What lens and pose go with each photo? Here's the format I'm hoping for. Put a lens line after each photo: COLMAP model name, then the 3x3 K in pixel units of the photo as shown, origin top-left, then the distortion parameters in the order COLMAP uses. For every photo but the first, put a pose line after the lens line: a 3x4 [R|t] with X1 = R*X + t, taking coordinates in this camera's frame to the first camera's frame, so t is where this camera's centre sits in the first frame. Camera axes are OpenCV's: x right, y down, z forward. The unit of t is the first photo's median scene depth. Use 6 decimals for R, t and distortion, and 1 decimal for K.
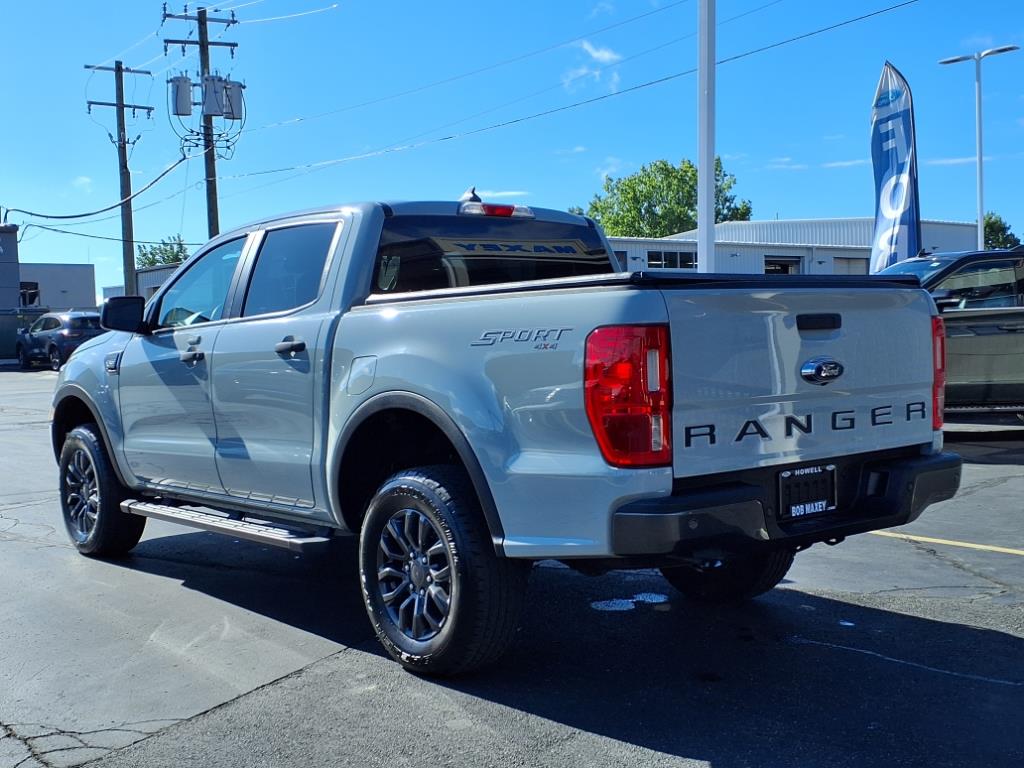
lens RADIAL K [[1240.4, 0, 513.0], [0, 1240.4, 385.1], [0, 0, 1]] dist [0.079129, 0.000000]
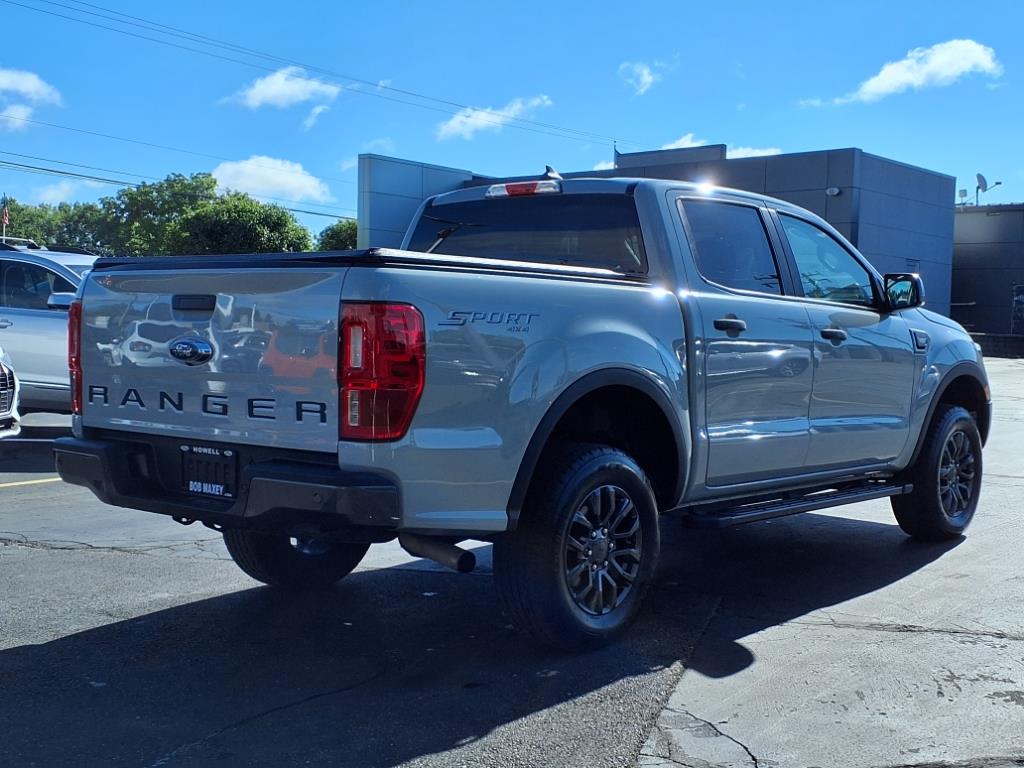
lens RADIAL K [[1315.1, 0, 515.3], [0, 1315.1, 379.6], [0, 0, 1]] dist [0.146764, 0.000000]
pose [[0.153875, 0.071881, -0.985472, 0.181470], [-0.063867, 0.995988, 0.062676, -0.009771], [0.986024, 0.053295, 0.157848, 0.146957]]
